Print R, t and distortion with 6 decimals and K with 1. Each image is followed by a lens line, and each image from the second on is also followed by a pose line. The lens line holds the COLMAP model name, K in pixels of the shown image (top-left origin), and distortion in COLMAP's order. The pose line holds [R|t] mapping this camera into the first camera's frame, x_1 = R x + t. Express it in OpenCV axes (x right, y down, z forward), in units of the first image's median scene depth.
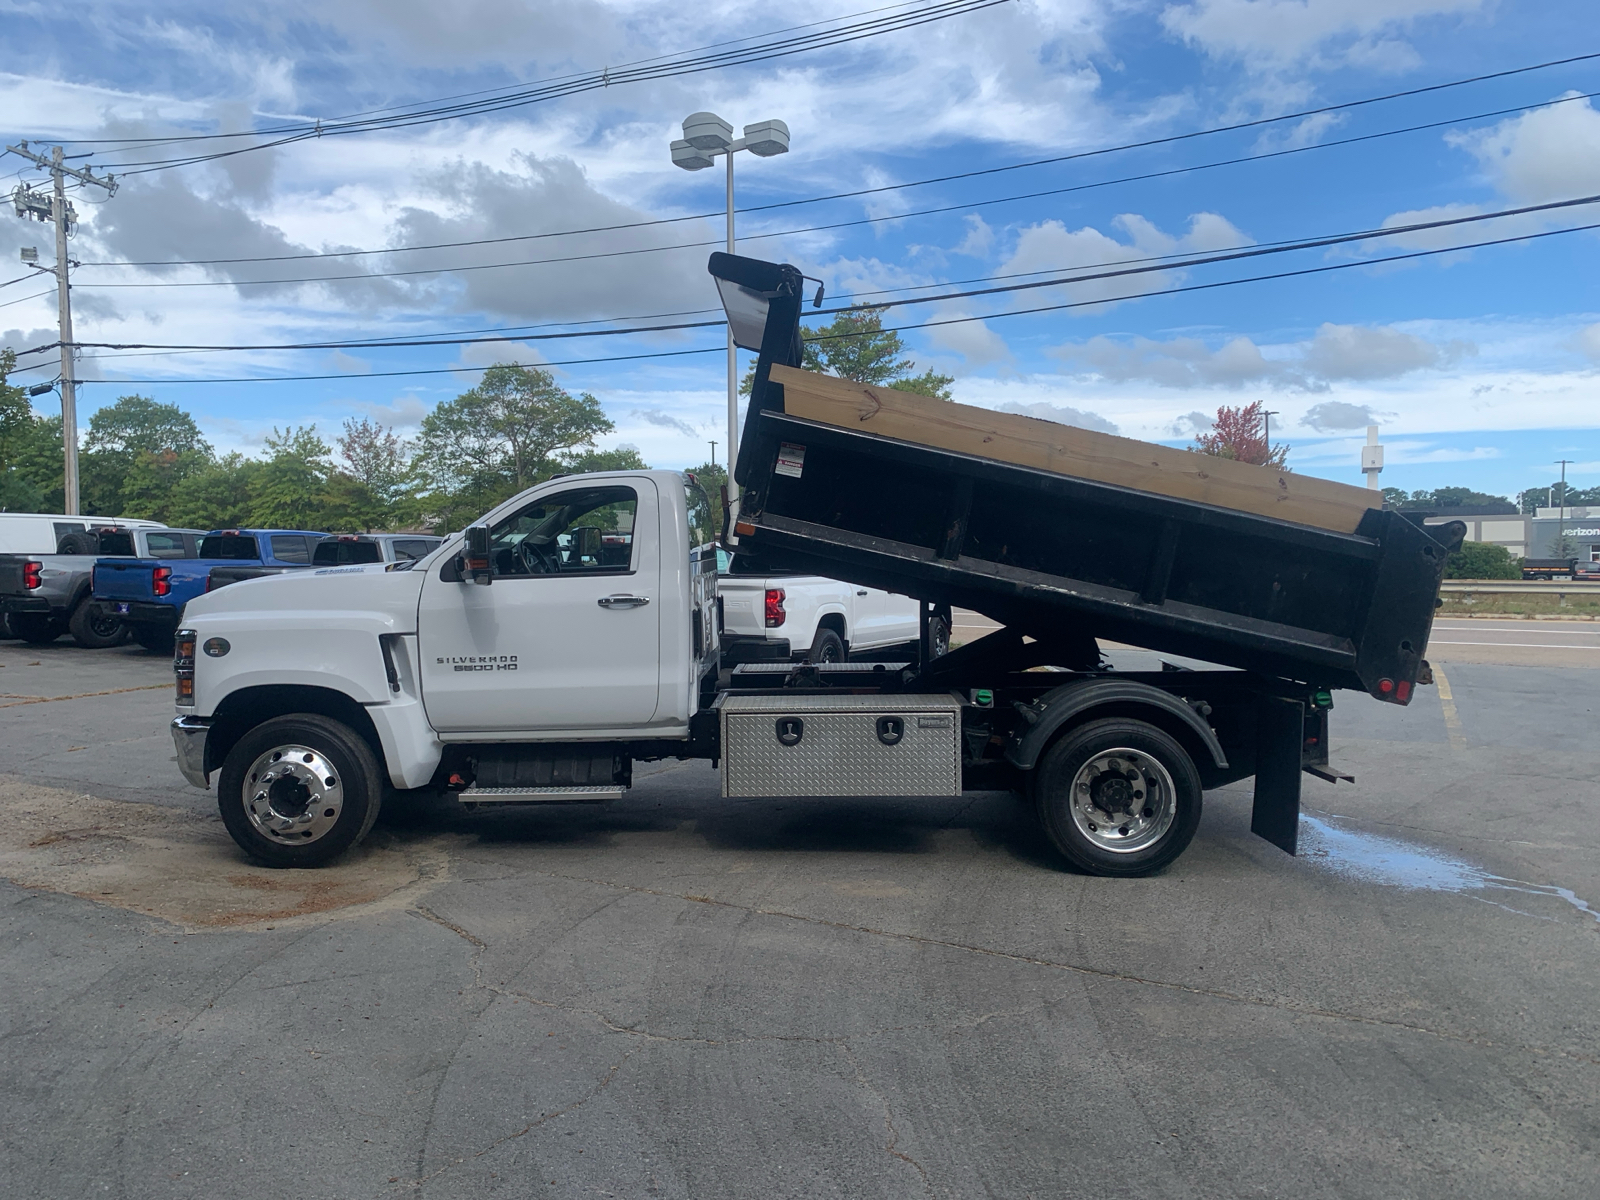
lens RADIAL K [[1188.2, 0, 791.5], [0, 1188.2, 587.0], [0, 0, 1]] dist [0.009017, -0.000946]
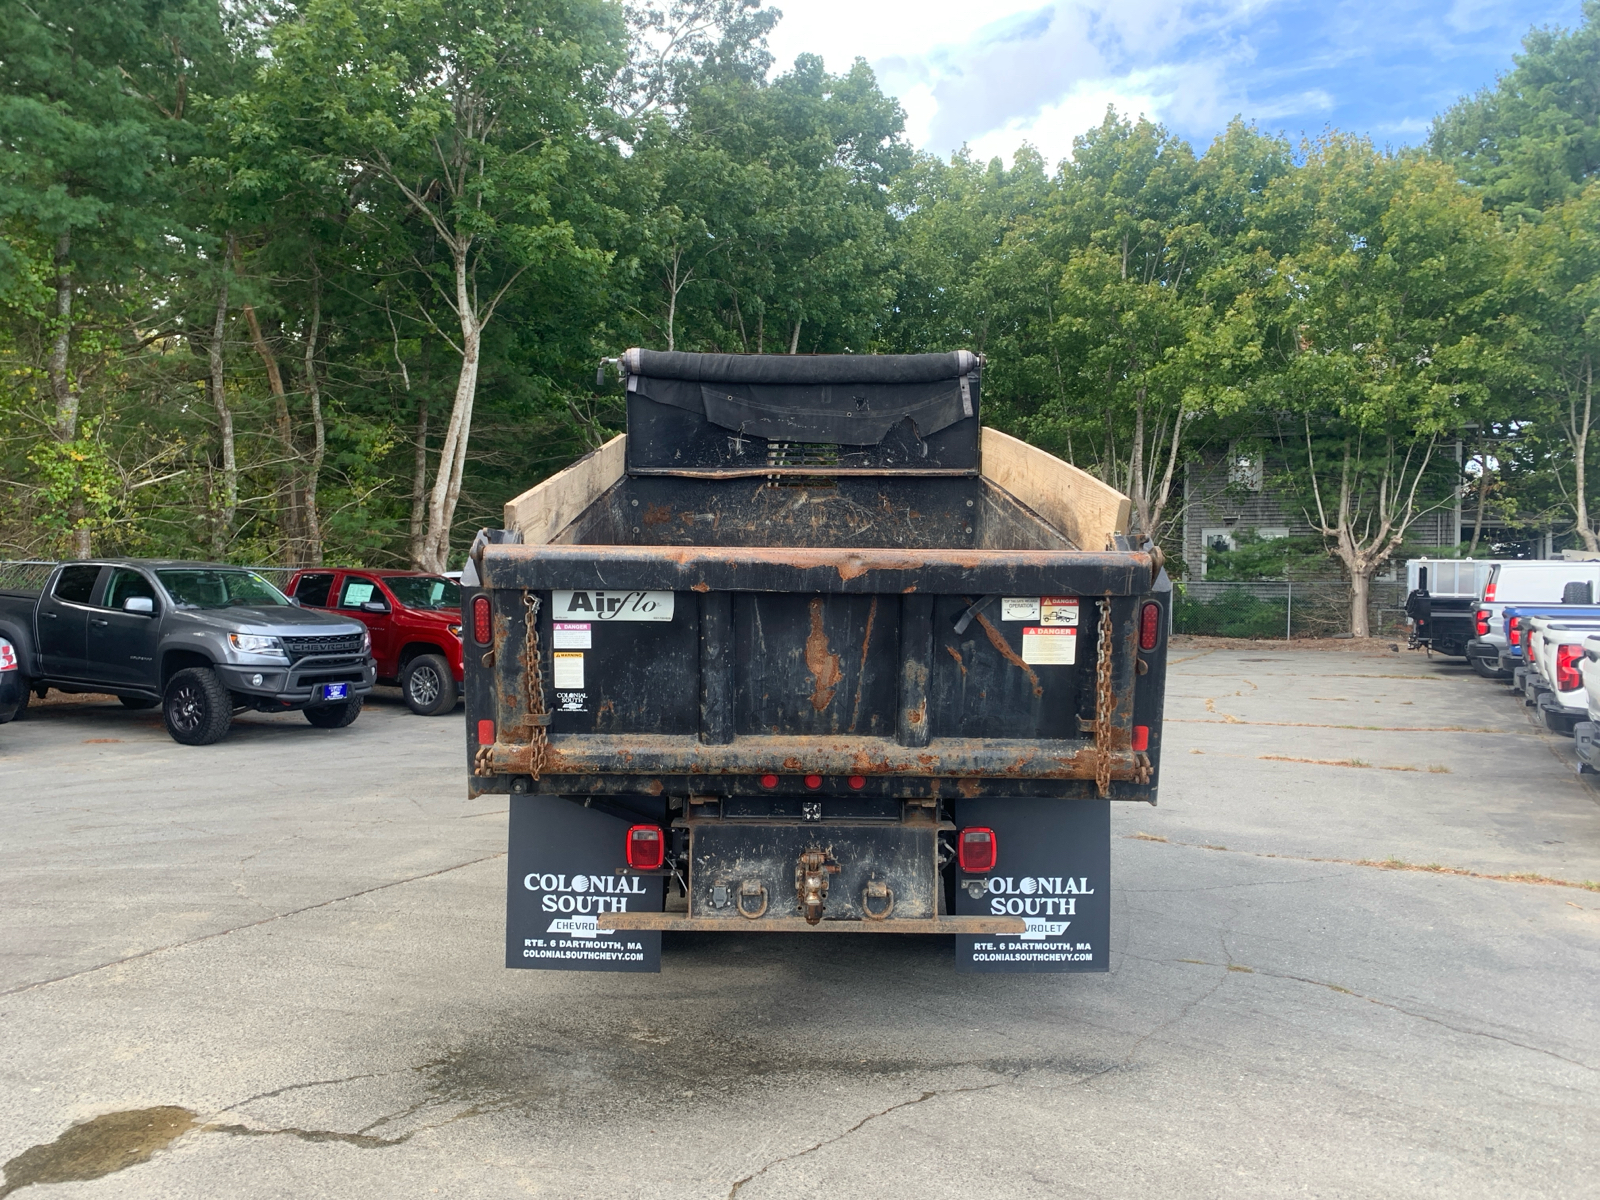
lens RADIAL K [[1188.2, 0, 791.5], [0, 1188.2, 587.0], [0, 0, 1]] dist [0.009017, -0.000946]
pose [[0.037803, -0.005809, -0.999268, 0.184869], [-0.038333, 0.999239, -0.007259, -0.004742], [0.998550, 0.038580, 0.037552, 0.174748]]
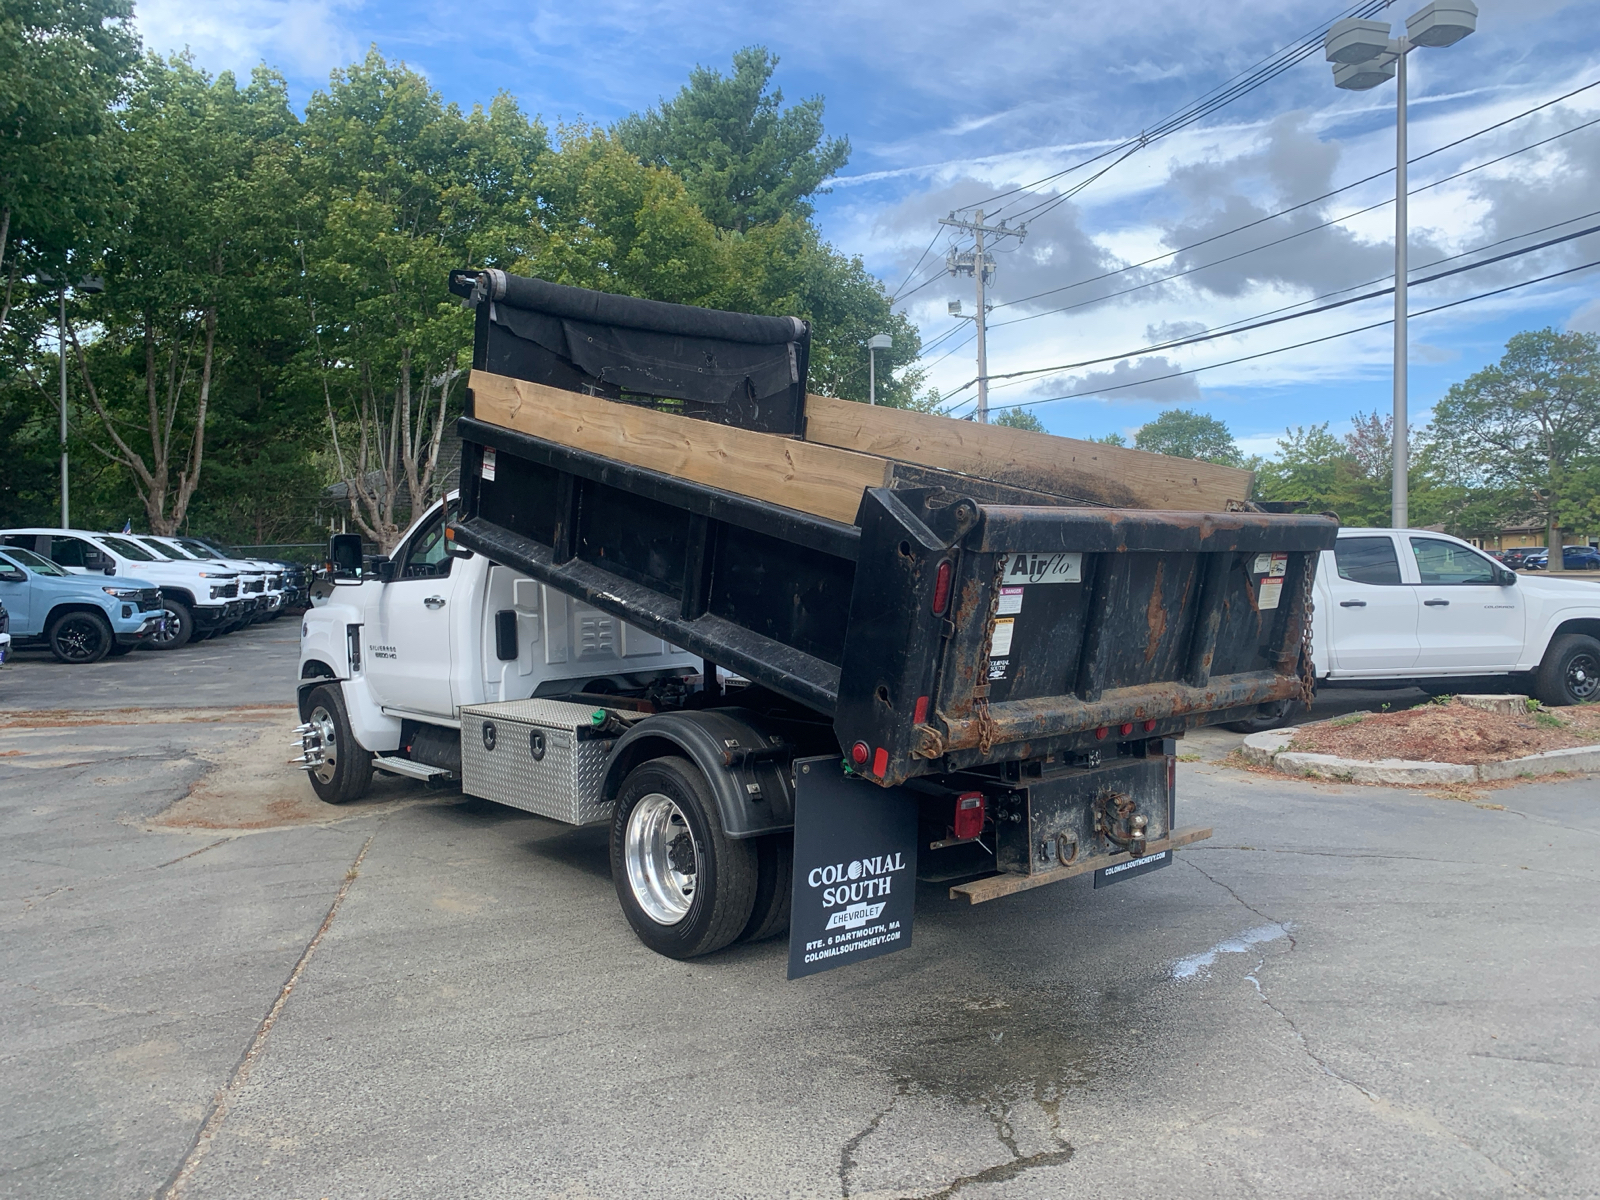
lens RADIAL K [[1188.9, 0, 790.8], [0, 1188.9, 593.0], [0, 0, 1]] dist [0.042595, -0.058271]
pose [[0.665952, 0.016578, -0.745811, 0.142676], [-0.013645, 0.999856, 0.010041, -0.001912], [0.745870, 0.003490, 0.666082, 0.079808]]
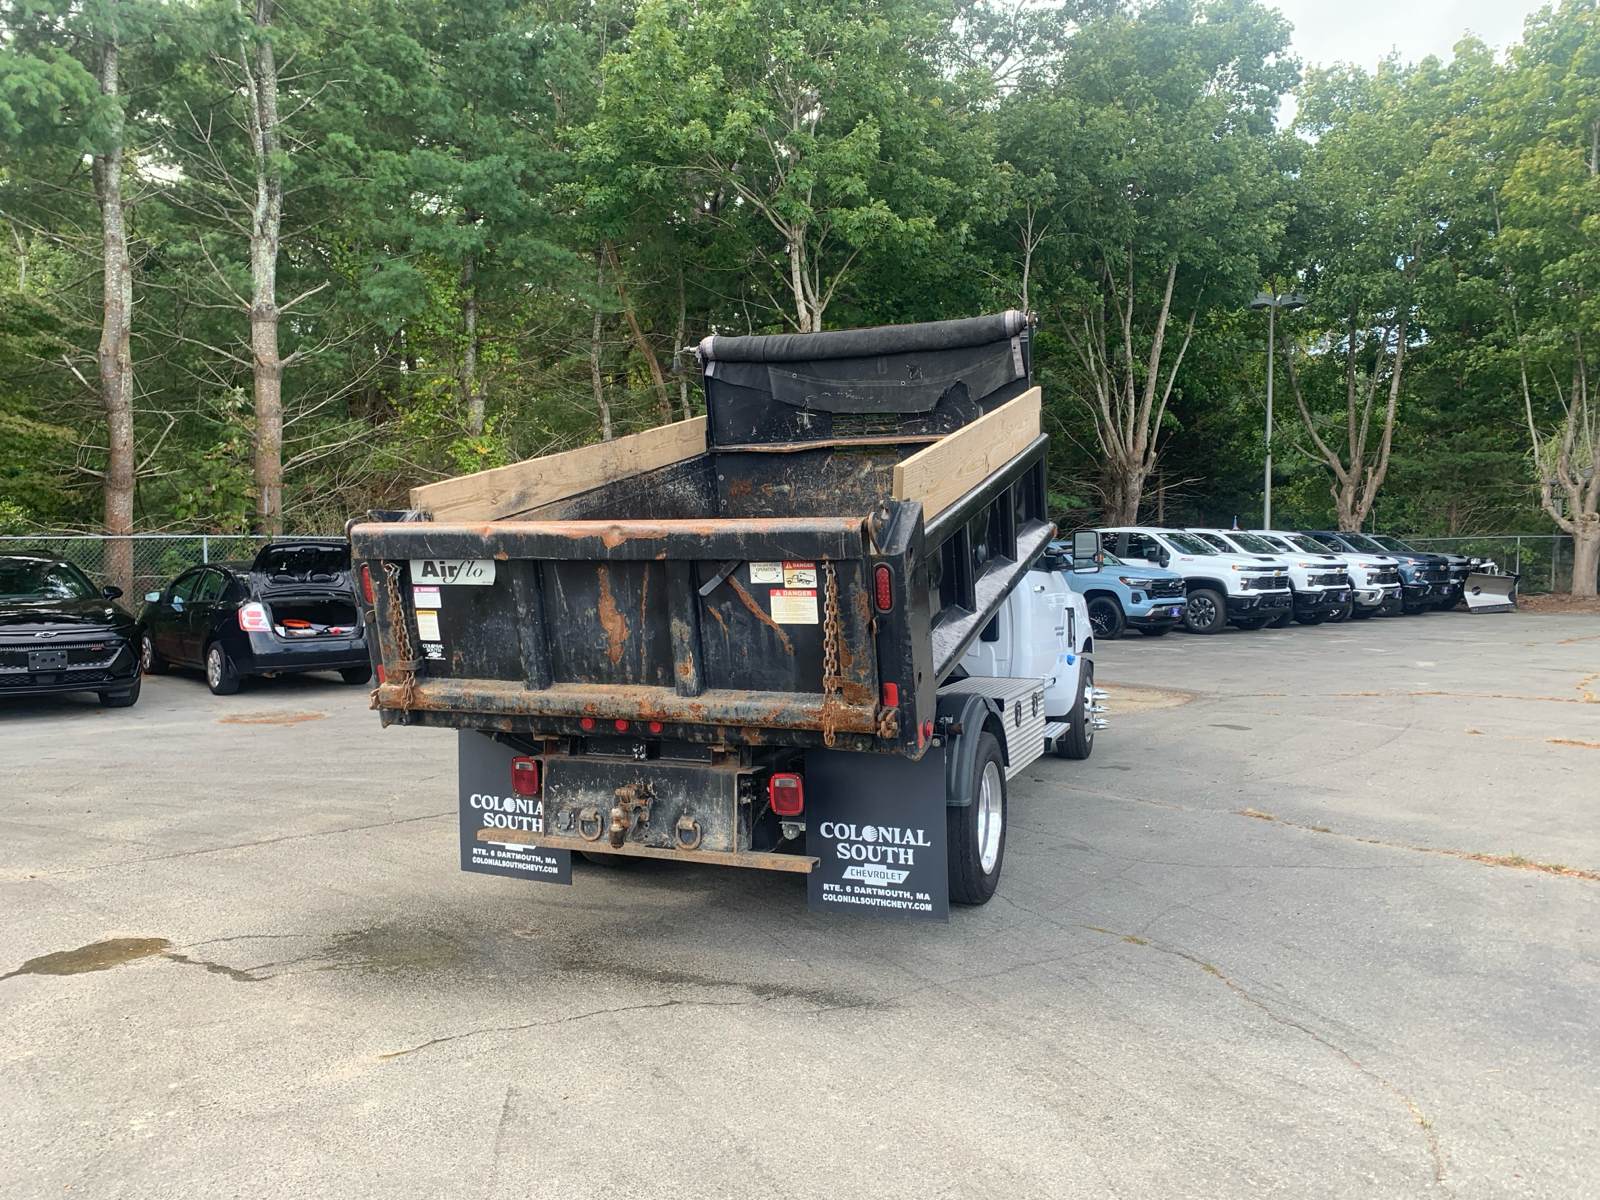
lens RADIAL K [[1179.0, 0, 800.0], [0, 1179.0, 600.0], [0, 0, 1]] dist [0.057060, -0.078440]
pose [[-0.329485, 0.035293, -0.943501, 0.186078], [-0.024301, 0.998653, 0.045842, -0.006930], [0.943848, 0.038032, -0.328183, 0.238208]]
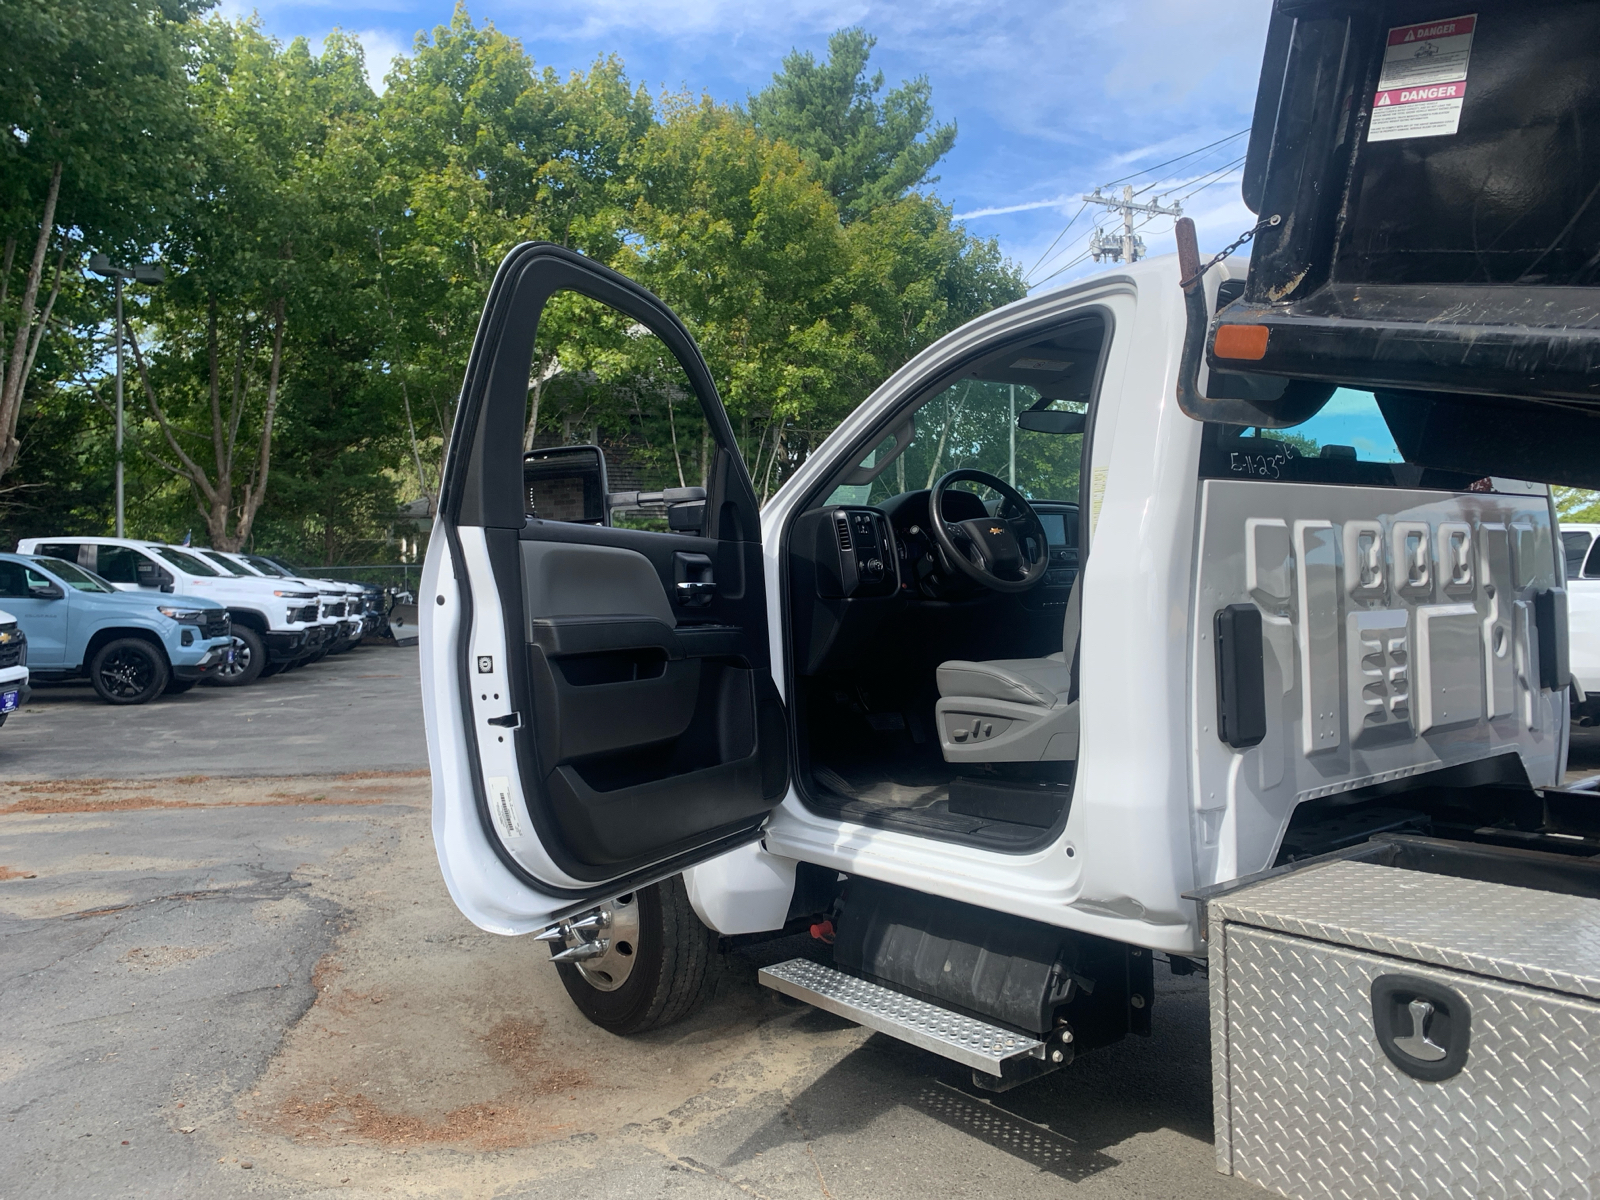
lens RADIAL K [[1213.2, 0, 774.7], [0, 1213.2, 594.1], [0, 0, 1]] dist [0.046066, -0.081843]
pose [[0.623116, -0.003674, -0.782121, 0.020185], [-0.012140, 0.999823, -0.014368, 0.003550], [0.782035, 0.018447, 0.622961, 0.106826]]
